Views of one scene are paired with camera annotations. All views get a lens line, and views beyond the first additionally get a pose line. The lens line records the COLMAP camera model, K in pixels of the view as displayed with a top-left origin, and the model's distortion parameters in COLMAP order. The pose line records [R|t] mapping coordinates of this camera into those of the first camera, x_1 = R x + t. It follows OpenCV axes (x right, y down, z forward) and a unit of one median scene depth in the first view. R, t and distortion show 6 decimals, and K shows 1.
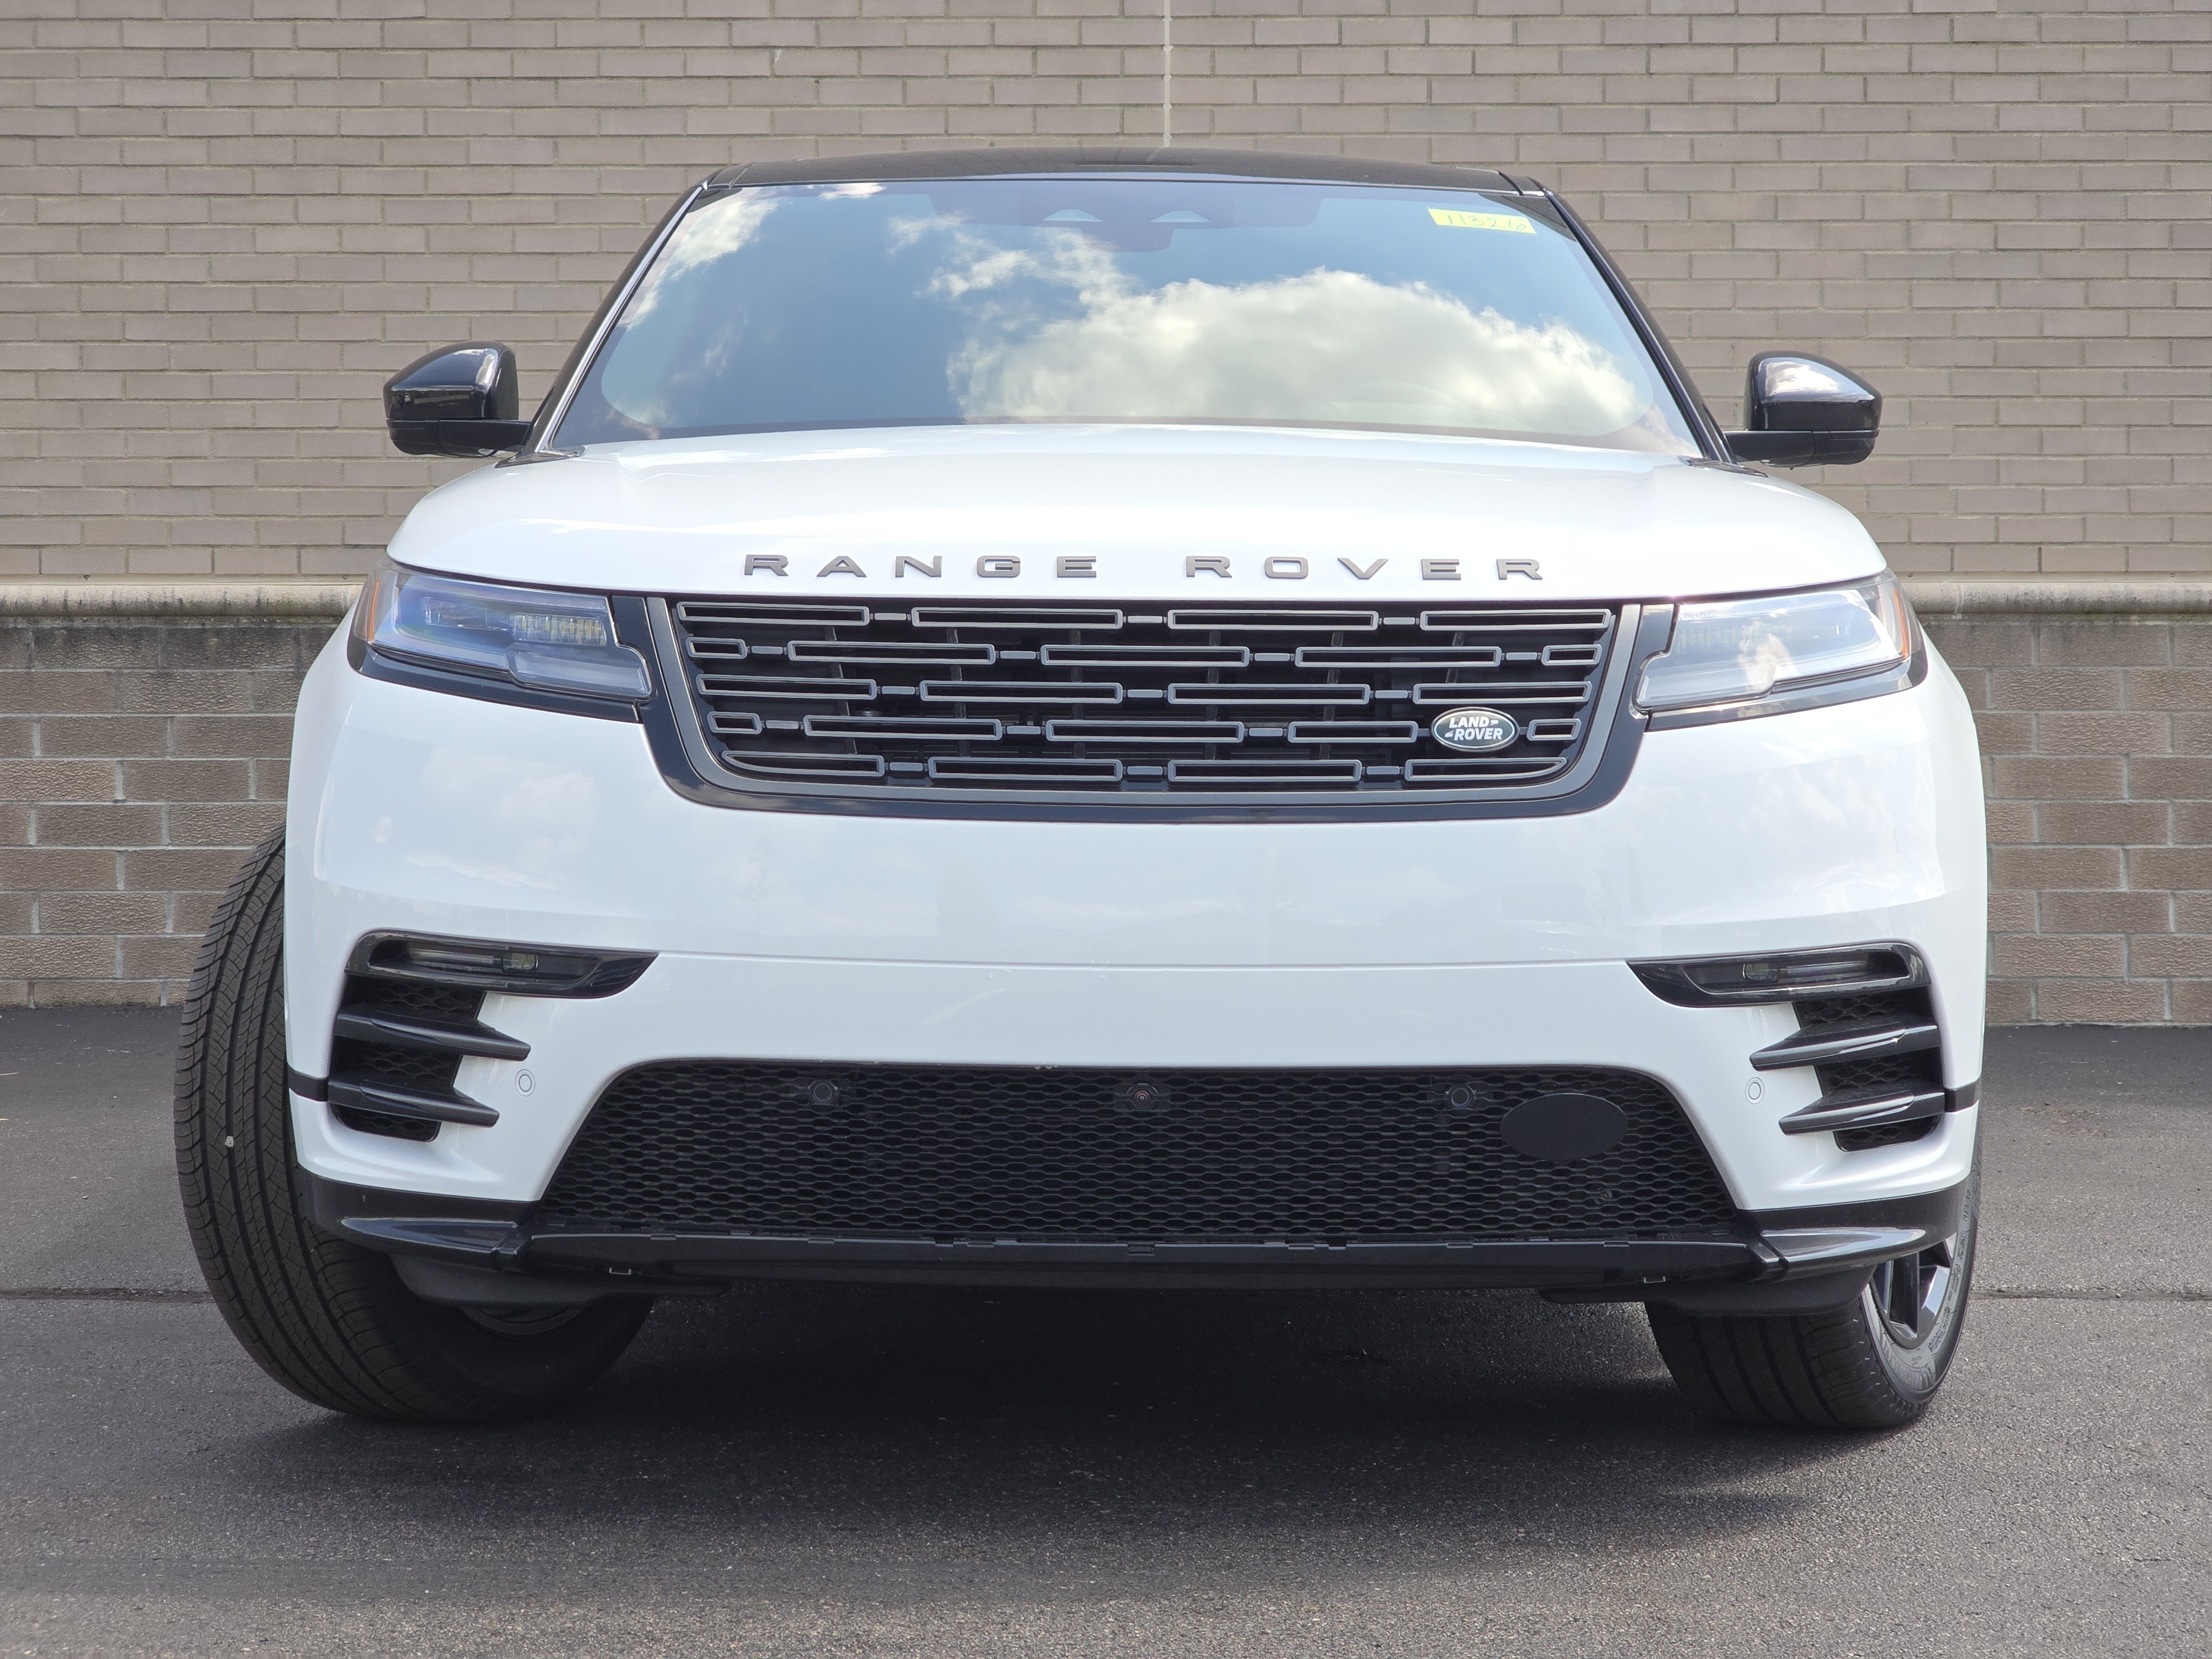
lens RADIAL K [[4281.5, 0, 1101.9], [0, 4281.5, 777.1], [0, 0, 1]] dist [0.021768, -0.008254]
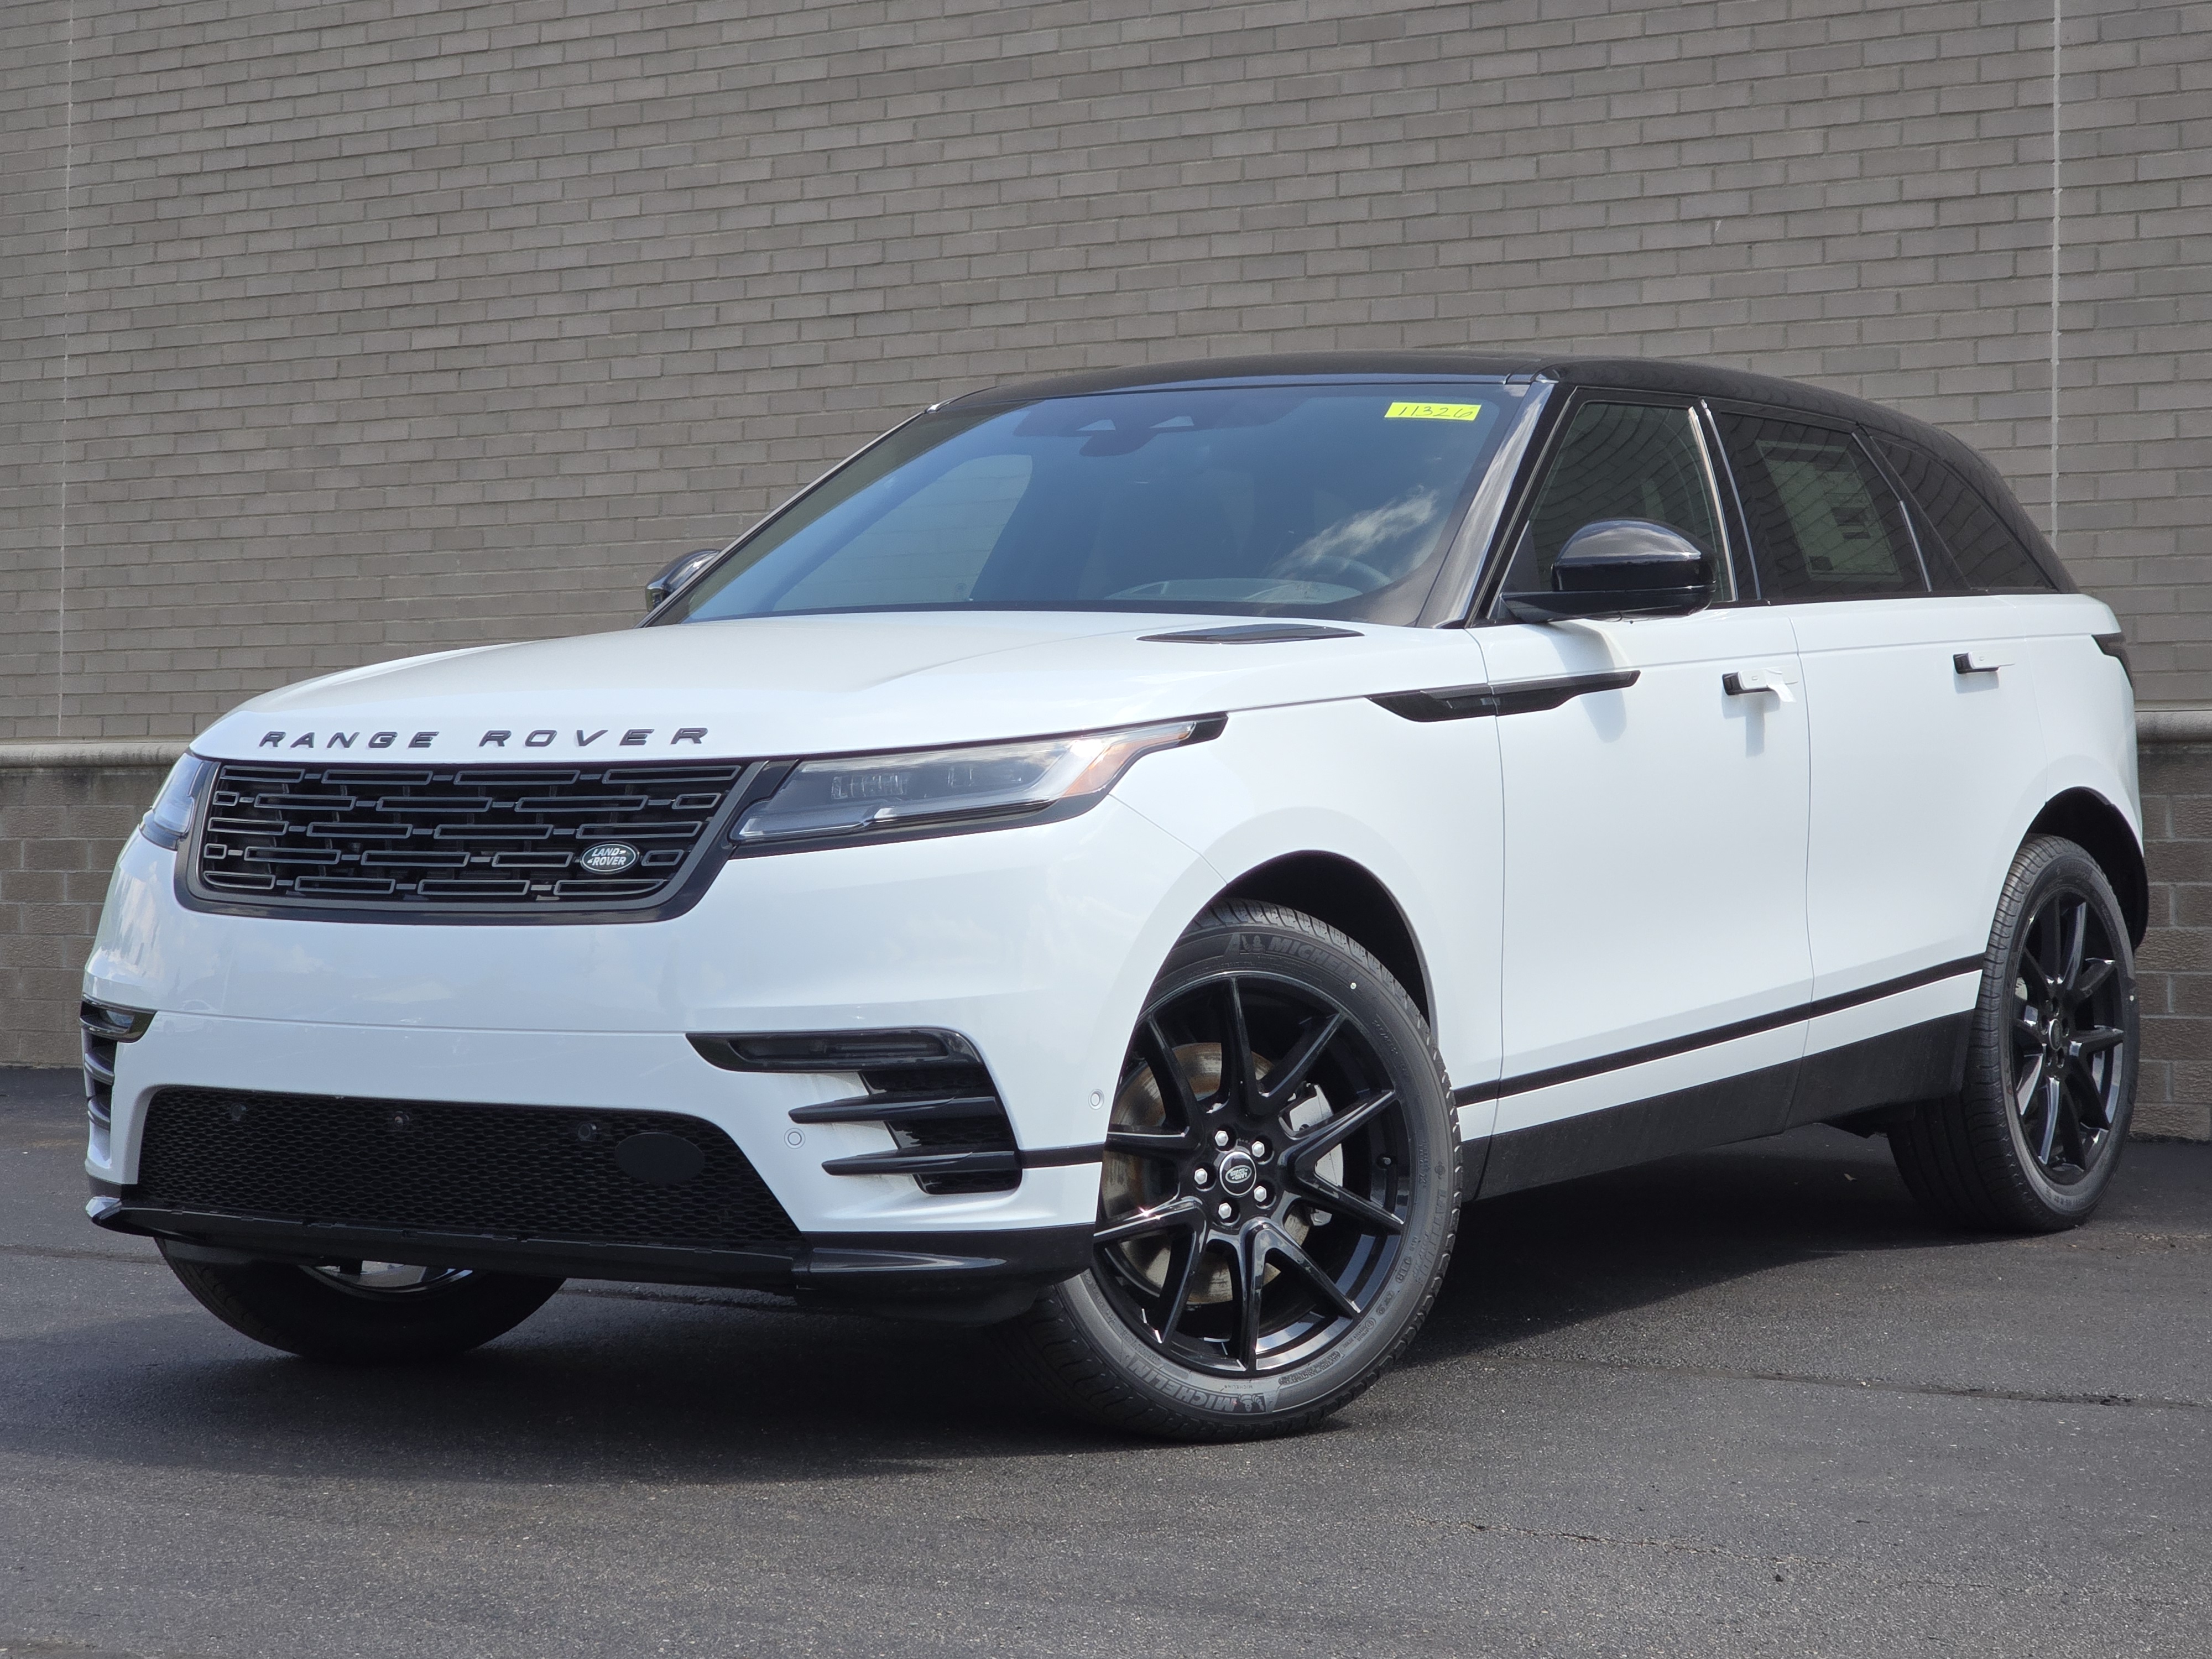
lens RADIAL K [[4654.4, 0, 1109.6], [0, 4654.4, 752.5], [0, 0, 1]] dist [-0.011025, 0.395468]
pose [[0.827571, -0.007378, -0.561312, 1.010117], [-0.009532, 0.999585, -0.027191, -0.005826], [0.561280, 0.027853, 0.827157, -0.112306]]
